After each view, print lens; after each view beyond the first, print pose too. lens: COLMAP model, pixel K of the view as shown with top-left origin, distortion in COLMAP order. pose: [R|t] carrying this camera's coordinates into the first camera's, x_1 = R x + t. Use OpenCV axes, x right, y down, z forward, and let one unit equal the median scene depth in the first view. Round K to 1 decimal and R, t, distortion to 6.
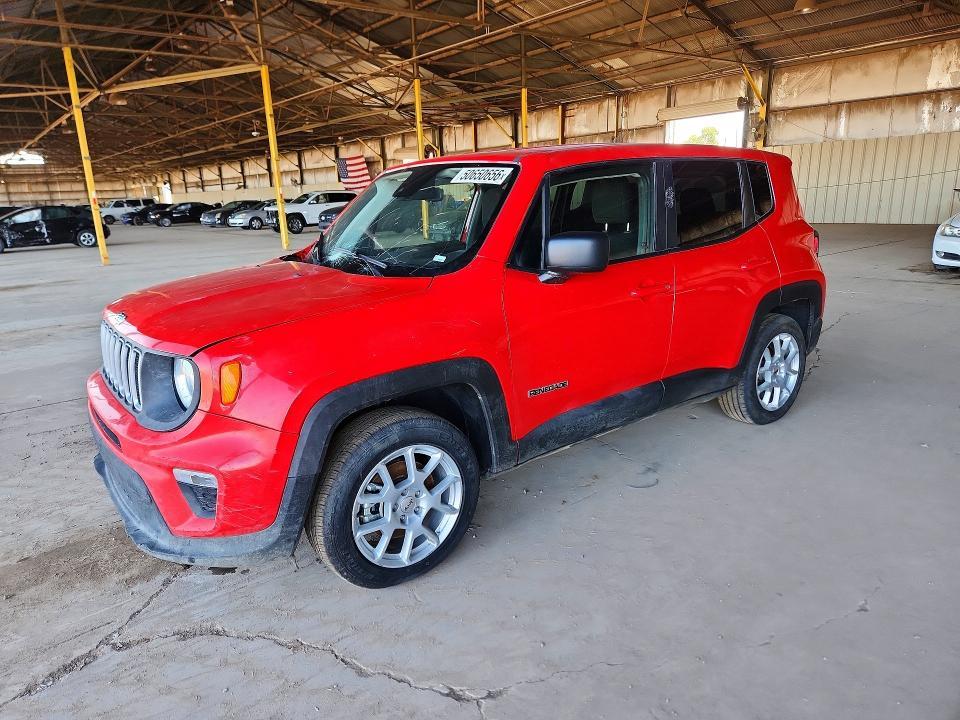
lens RADIAL K [[639.5, 0, 473.3], [0, 639.5, 372.1], [0, 0, 1]] dist [0.042471, -0.039112]
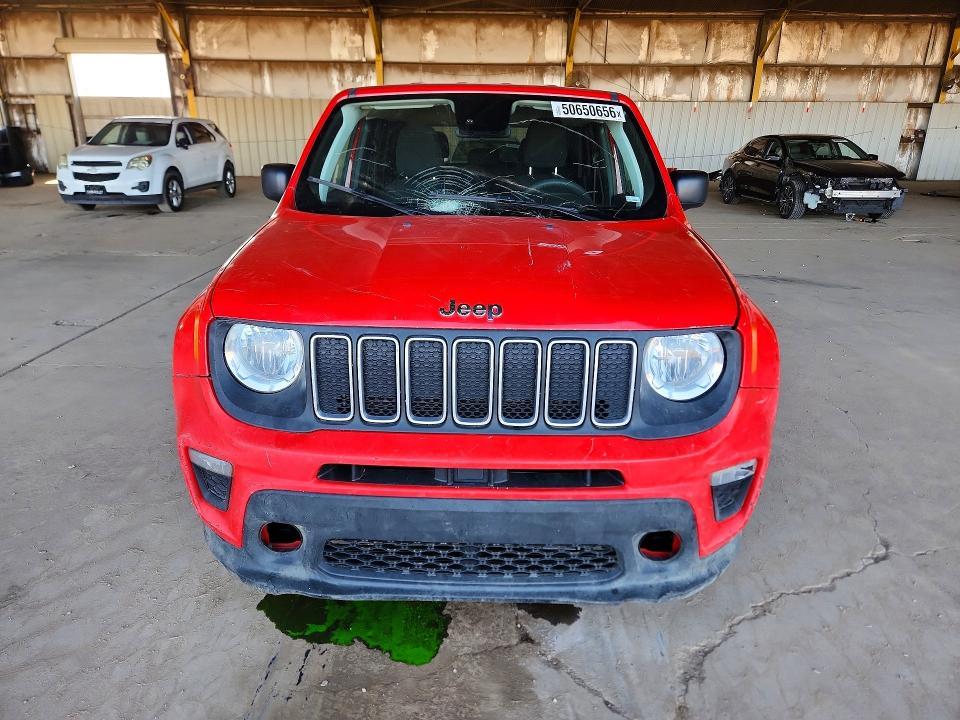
lens RADIAL K [[639.5, 0, 473.3], [0, 639.5, 372.1], [0, 0, 1]] dist [0.042471, -0.039112]
pose [[0.618762, -0.227947, 0.751780, -0.127923], [0.178712, 0.972729, 0.147851, -0.014444], [-0.764981, 0.042868, 0.642625, 0.076472]]
